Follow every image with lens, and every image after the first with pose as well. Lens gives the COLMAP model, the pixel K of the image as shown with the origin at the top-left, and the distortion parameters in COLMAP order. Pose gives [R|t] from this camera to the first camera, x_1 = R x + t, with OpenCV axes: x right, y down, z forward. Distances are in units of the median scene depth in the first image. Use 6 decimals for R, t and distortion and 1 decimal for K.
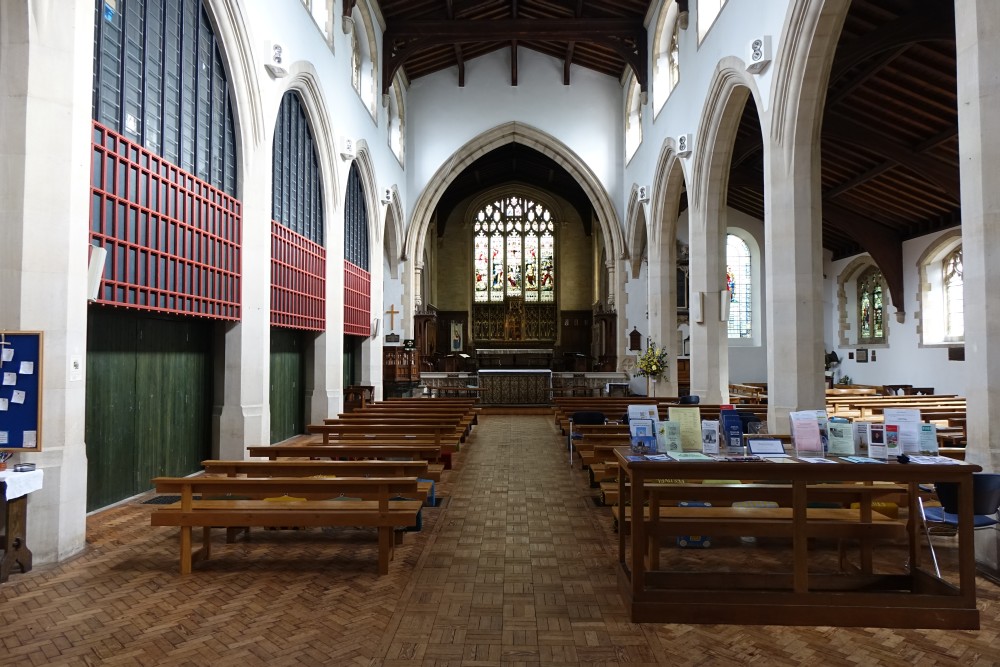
lens RADIAL K [[681.8, 0, 494.3], [0, 681.8, 333.1], [0, 0, 1]] dist [-0.007431, 0.015061]
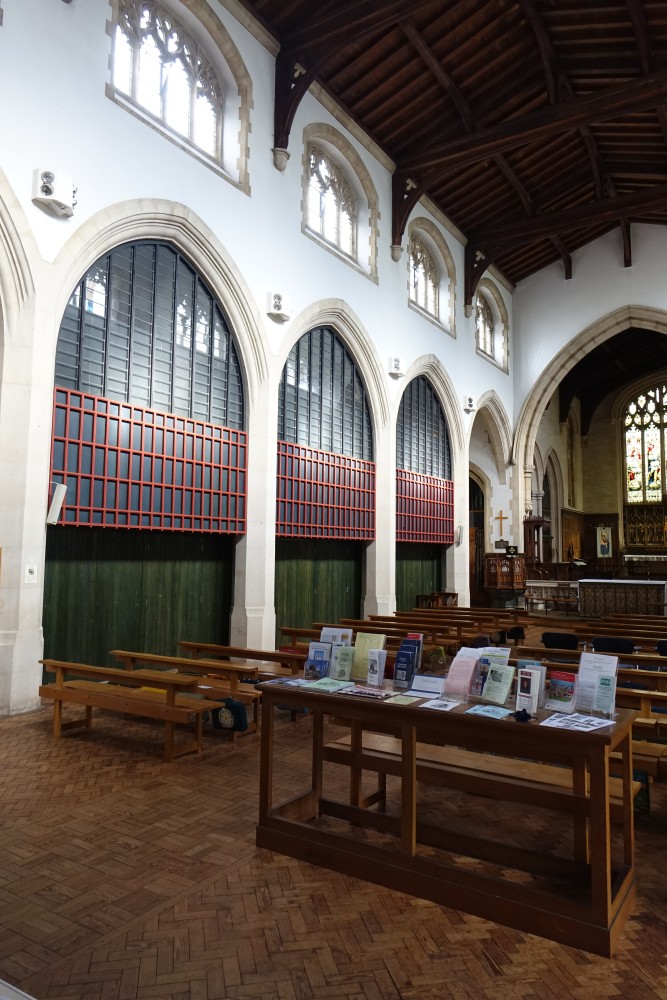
lens RADIAL K [[681.8, 0, 333.9], [0, 681.8, 497.4], [0, 0, 1]] dist [-0.007431, 0.015061]
pose [[0.858011, -0.033346, -0.512548, 0.245267], [0.004819, 0.998369, -0.056886, -0.008673], [0.513609, 0.046339, 0.856772, 0.051750]]
